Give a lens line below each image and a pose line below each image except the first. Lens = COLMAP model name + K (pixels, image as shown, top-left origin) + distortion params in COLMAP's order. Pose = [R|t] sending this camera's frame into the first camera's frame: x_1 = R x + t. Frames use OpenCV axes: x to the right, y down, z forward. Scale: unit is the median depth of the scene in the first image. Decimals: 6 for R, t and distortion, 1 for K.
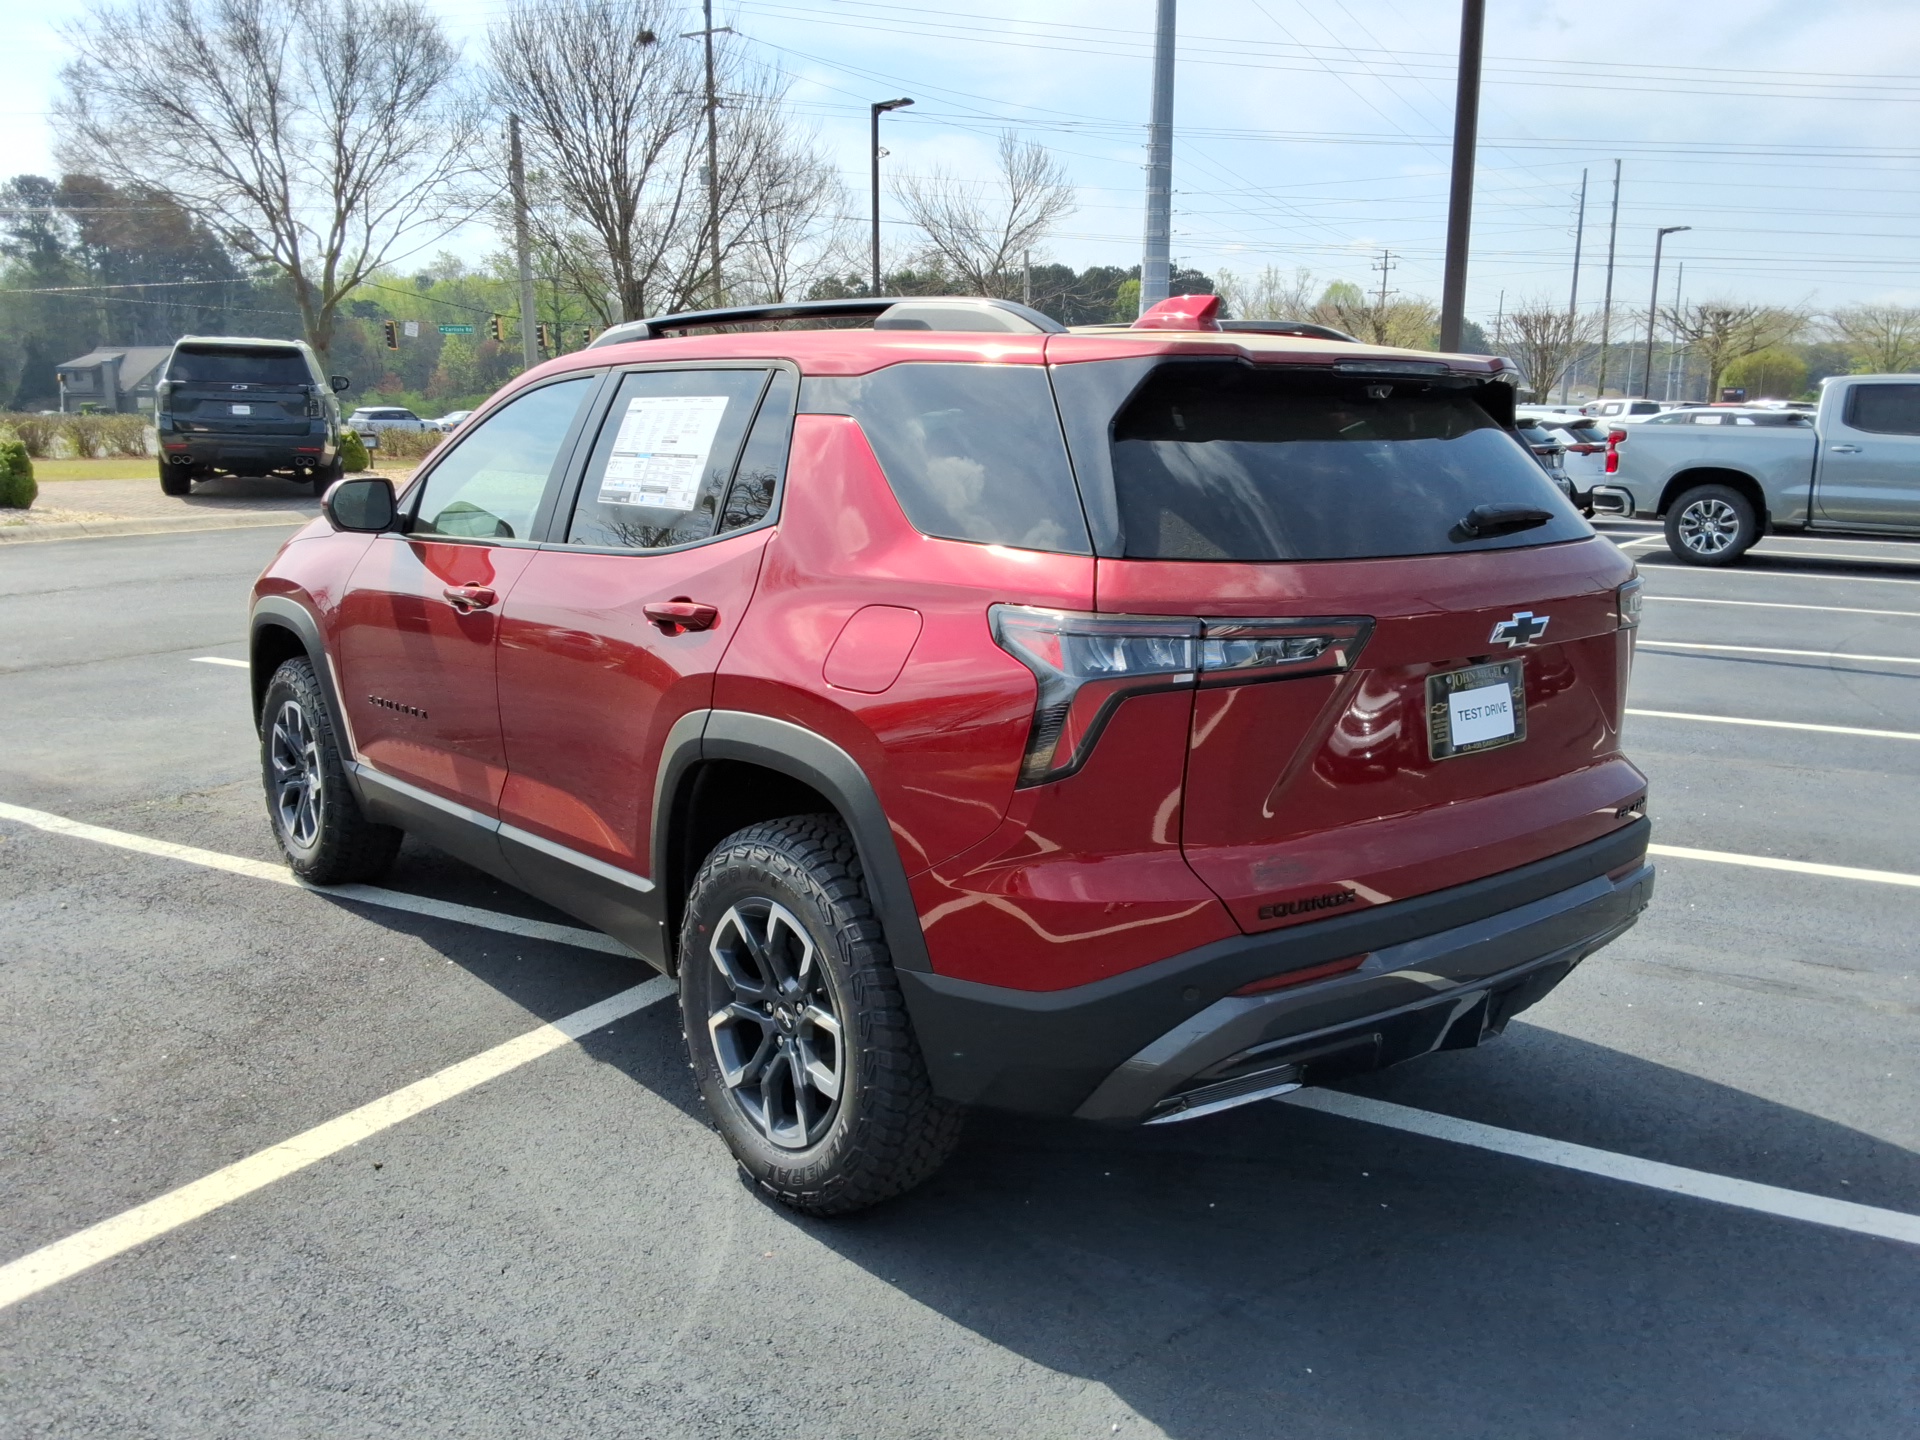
lens RADIAL K [[1546.3, 0, 973.0], [0, 1546.3, 713.3], [0, 0, 1]] dist [0.100075, -0.161338]
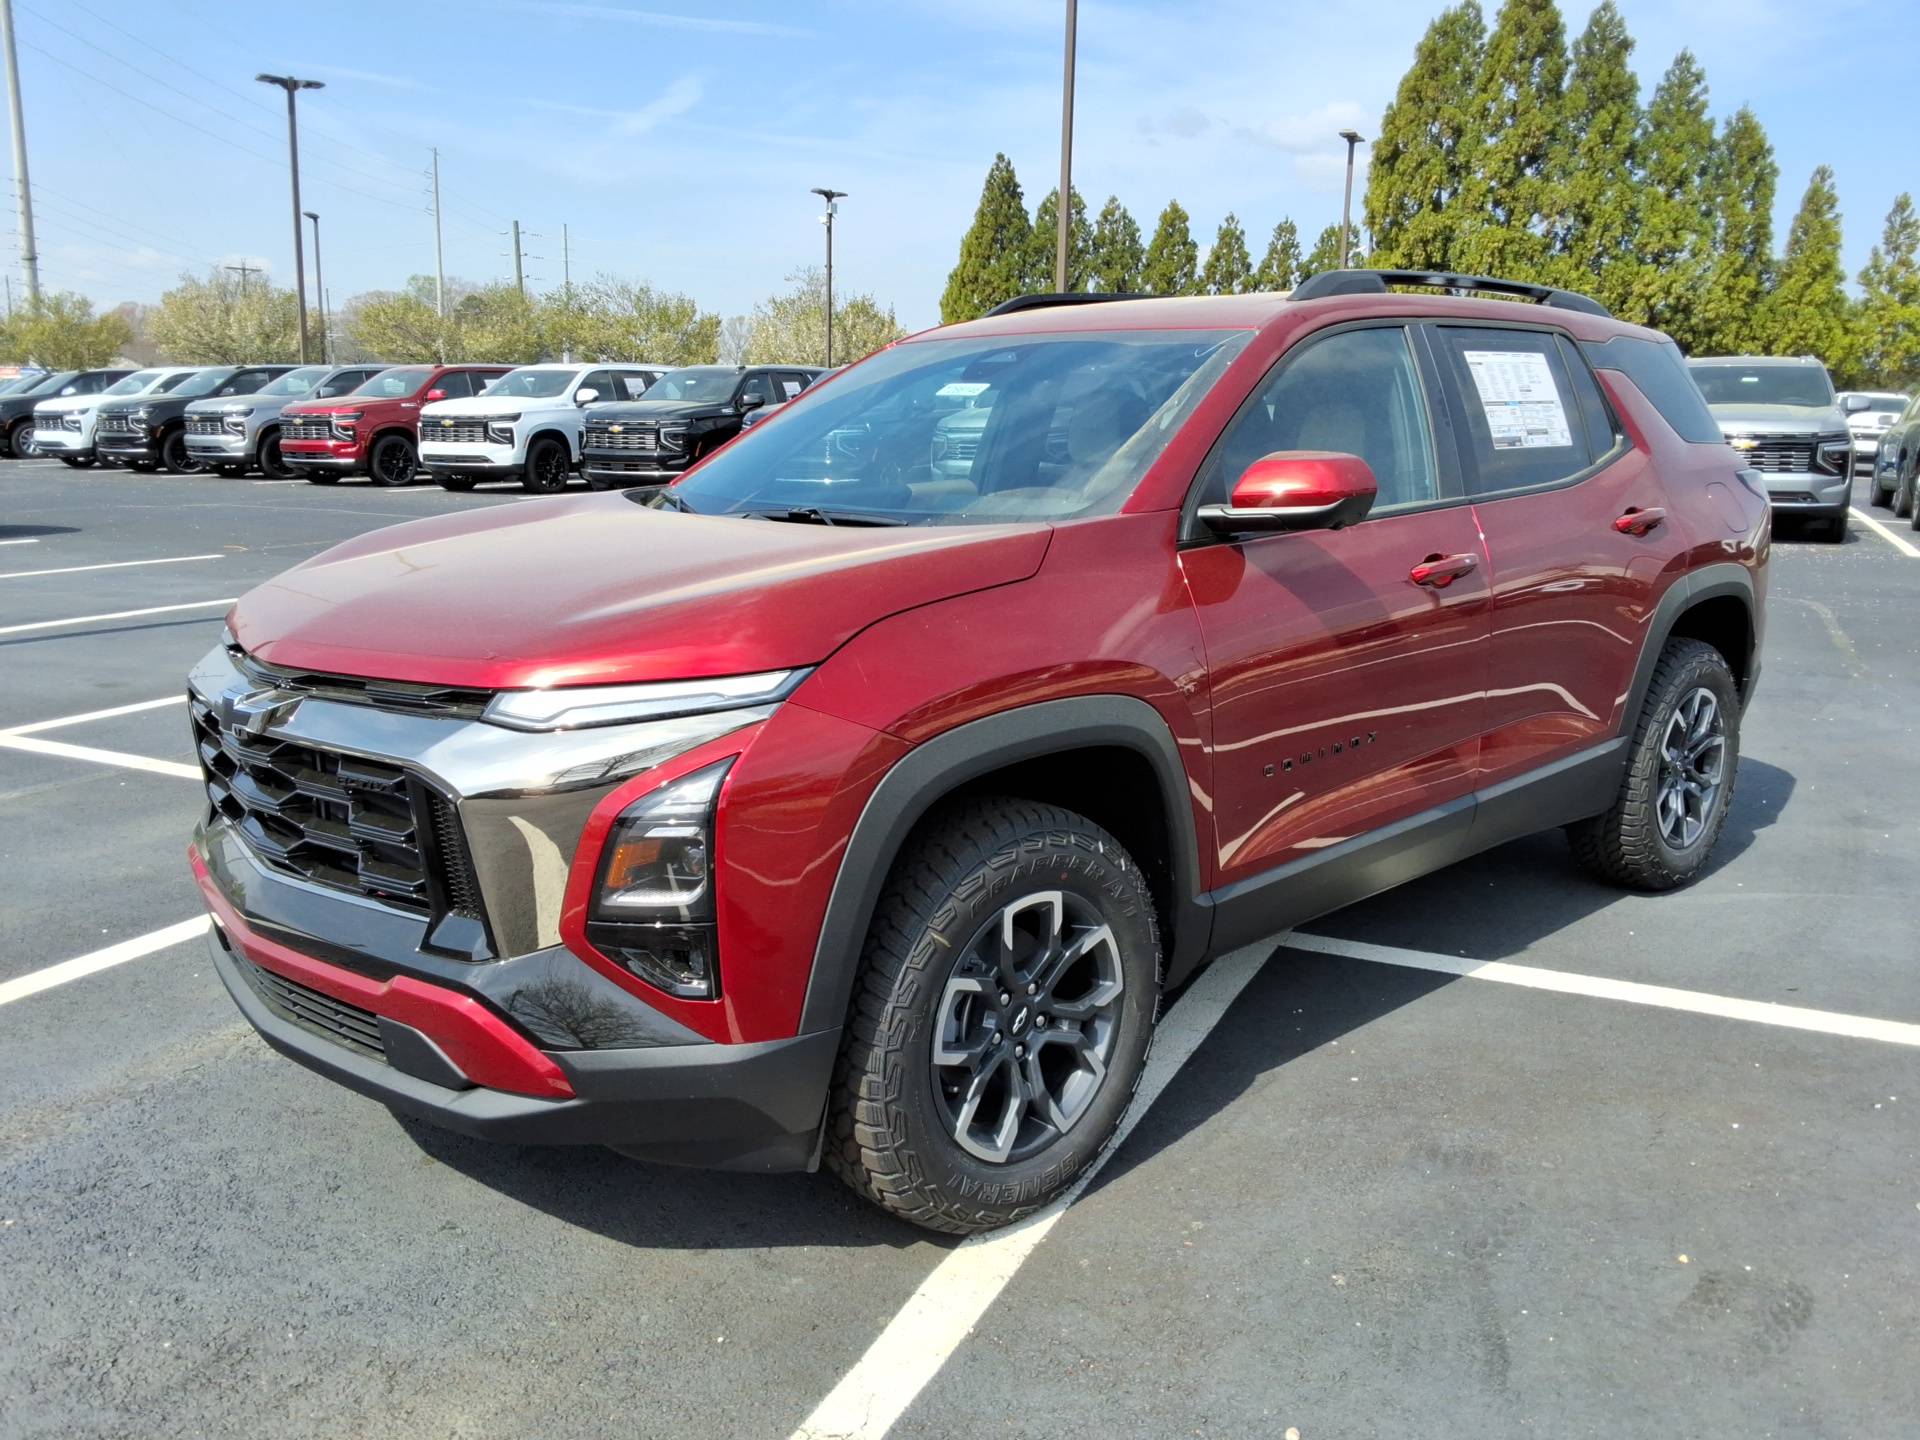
lens RADIAL K [[1546.3, 0, 978.6], [0, 1546.3, 719.6], [0, 0, 1]] dist [0.100075, -0.161338]
pose [[-0.070678, -0.206968, 0.975791, -1.206726], [0.178532, 0.959817, 0.216511, -0.235268], [-0.981392, 0.189512, -0.030887, 1.317451]]
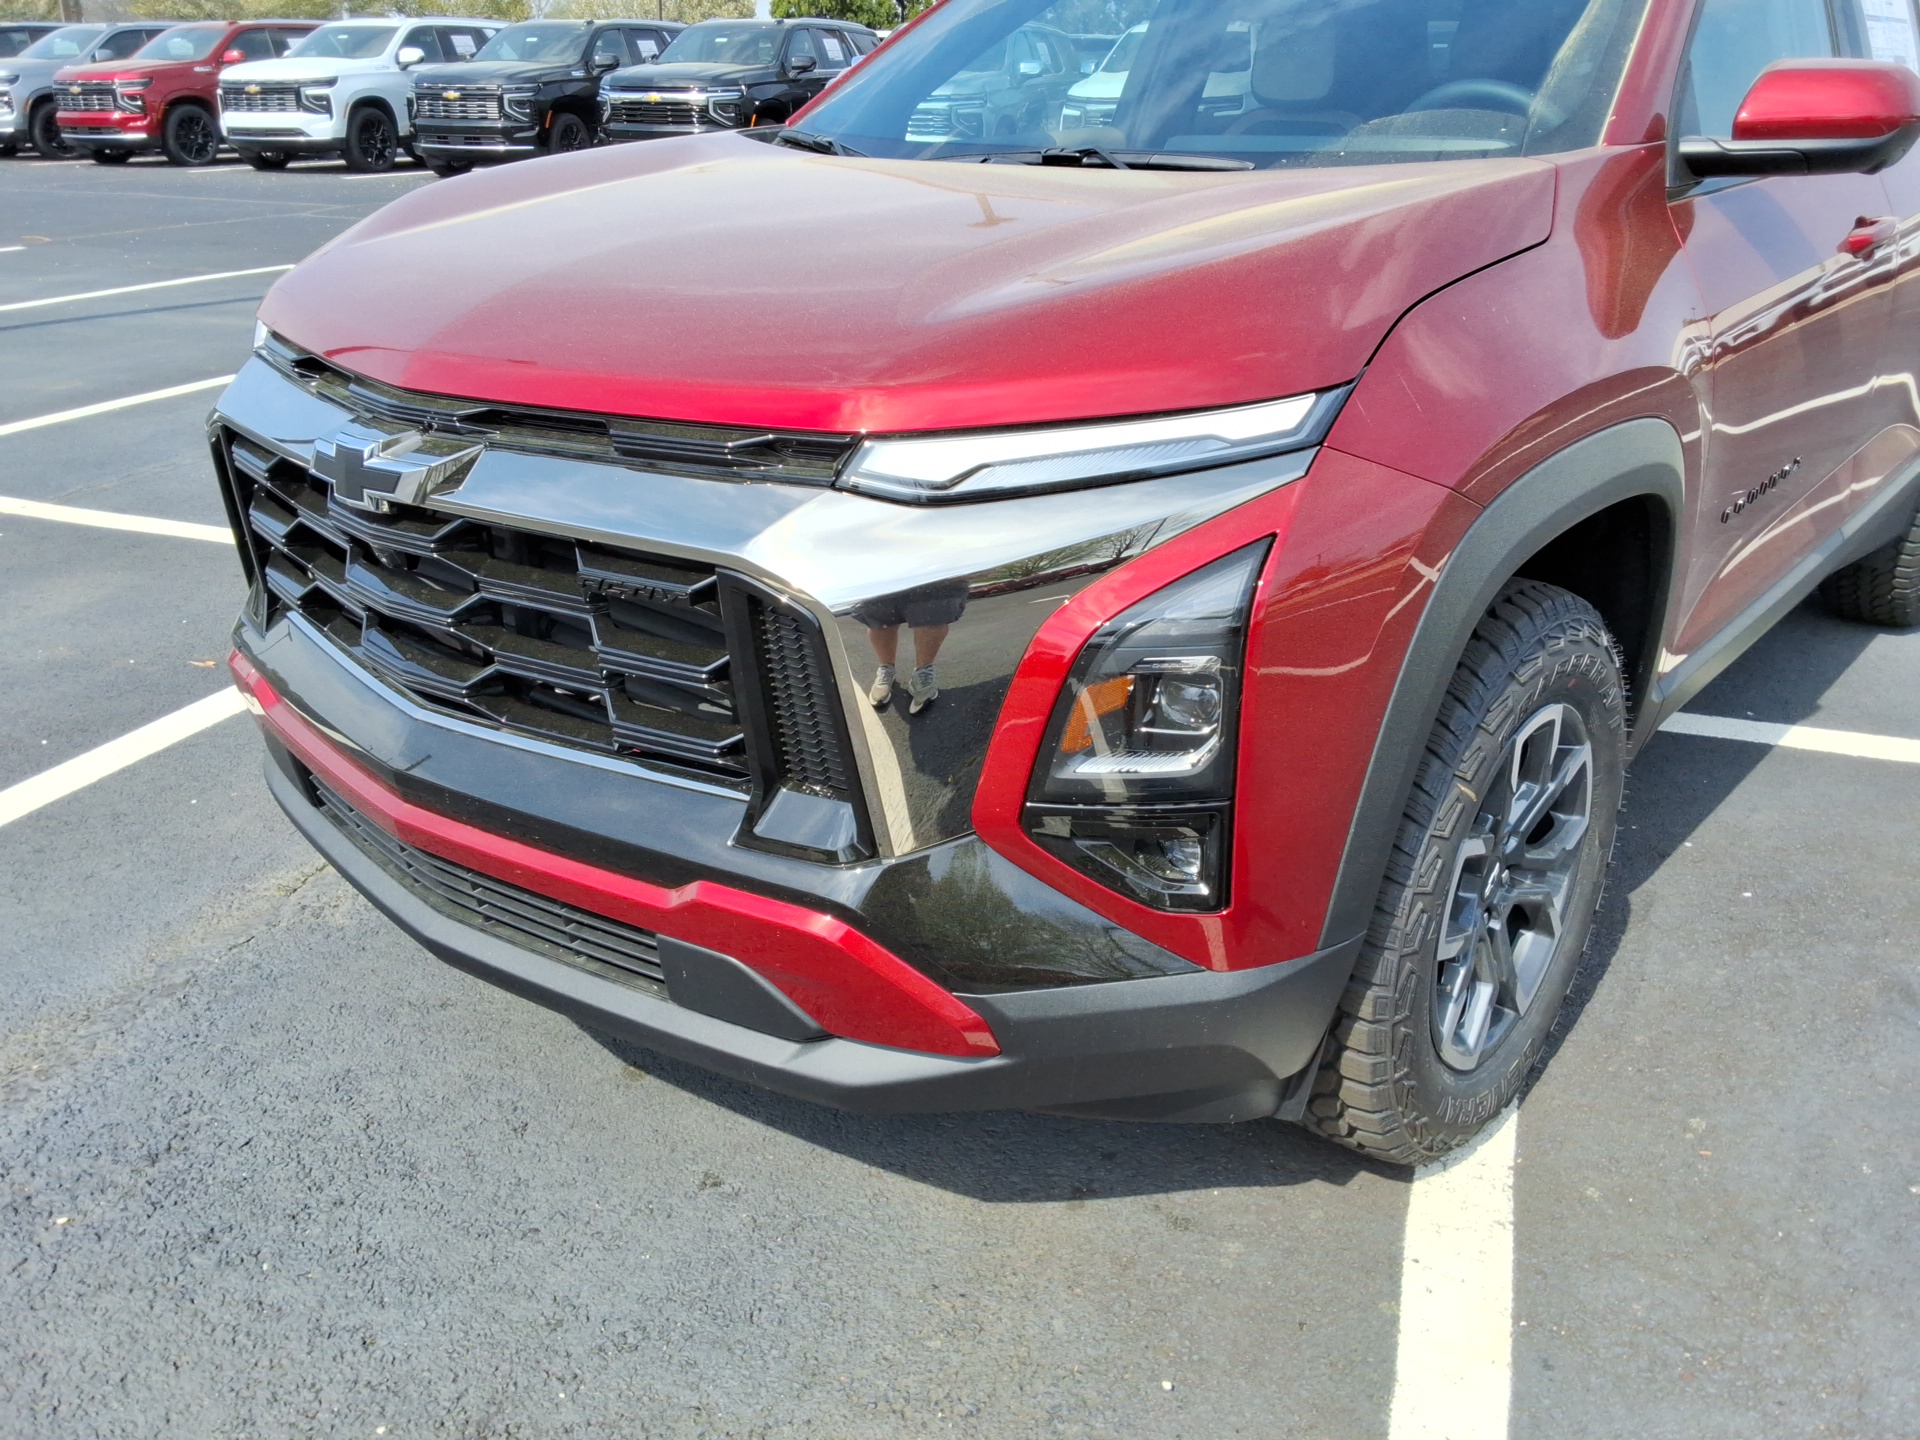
lens RADIAL K [[1546.3, 0, 976.4], [0, 1546.3, 706.9], [0, 0, 1]] dist [0.100075, -0.161338]
pose [[-0.172726, -0.375056, 0.910768, -0.972566], [0.170424, 0.899340, 0.402670, -0.234538], [-0.970114, 0.224769, -0.091421, 1.496342]]
